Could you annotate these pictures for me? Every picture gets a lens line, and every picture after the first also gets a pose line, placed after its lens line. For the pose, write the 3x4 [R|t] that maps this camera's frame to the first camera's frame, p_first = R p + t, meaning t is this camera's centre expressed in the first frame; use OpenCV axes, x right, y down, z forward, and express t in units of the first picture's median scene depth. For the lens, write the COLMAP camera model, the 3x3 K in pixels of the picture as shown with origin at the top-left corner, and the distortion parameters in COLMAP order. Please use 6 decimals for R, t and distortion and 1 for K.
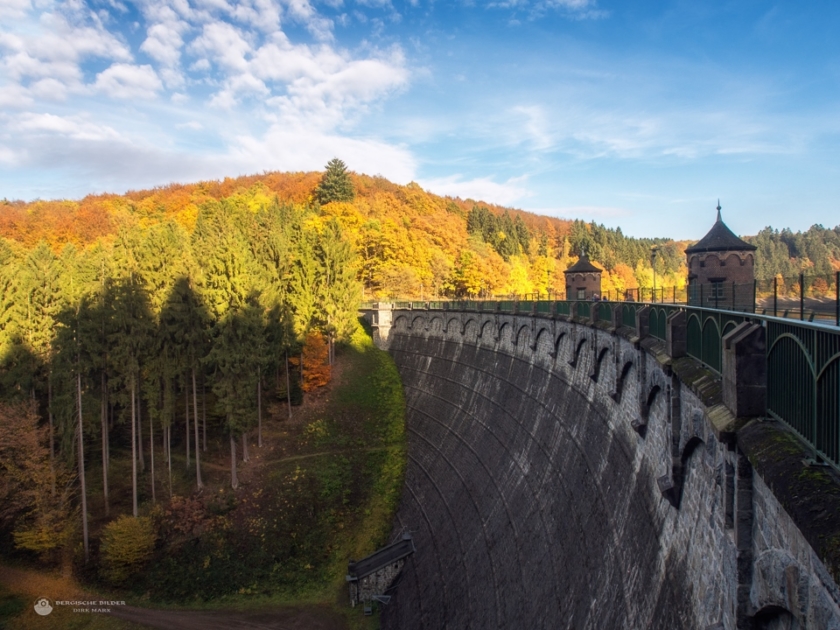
lens RADIAL K [[606.5, 0, 420.0], [0, 606.5, 315.0], [0, 0, 1]] dist [-0.023639, 0.000565]
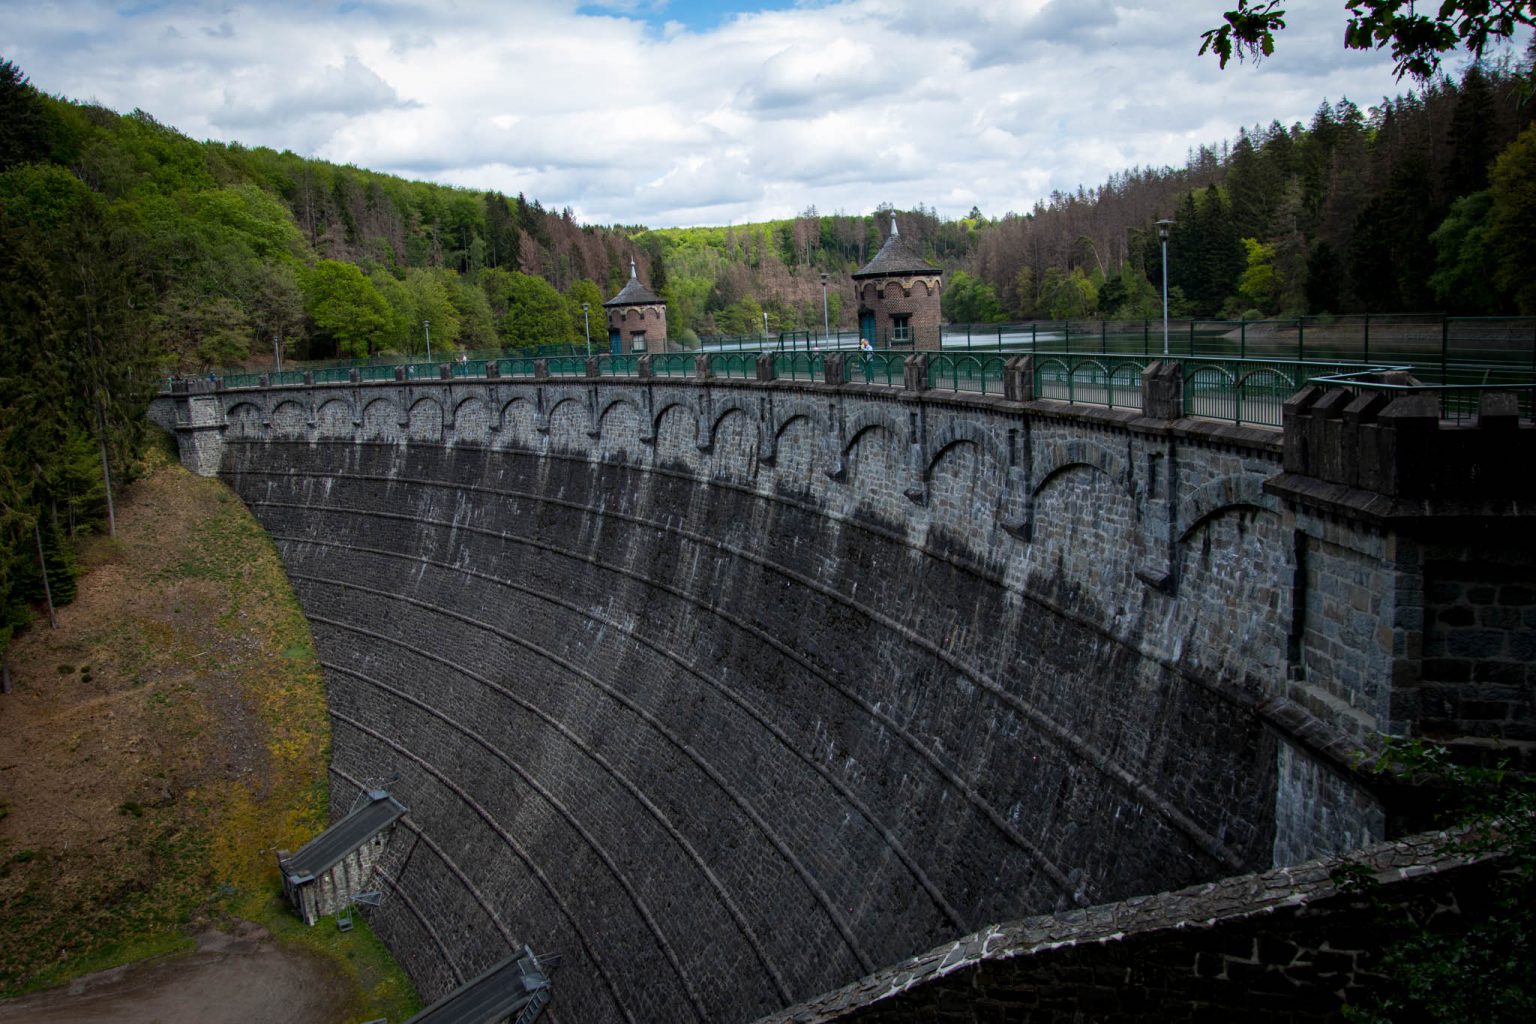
lens RADIAL K [[1274.6, 0, 763.2], [0, 1274.6, 503.9], [0, 0, 1]] dist [-0.173154, 0.182853]
pose [[0.878961, -0.097416, 0.466839, -0.382339], [0.053687, 0.992904, 0.106109, -0.004195], [-0.473863, -0.068203, 0.877954, -0.275768]]
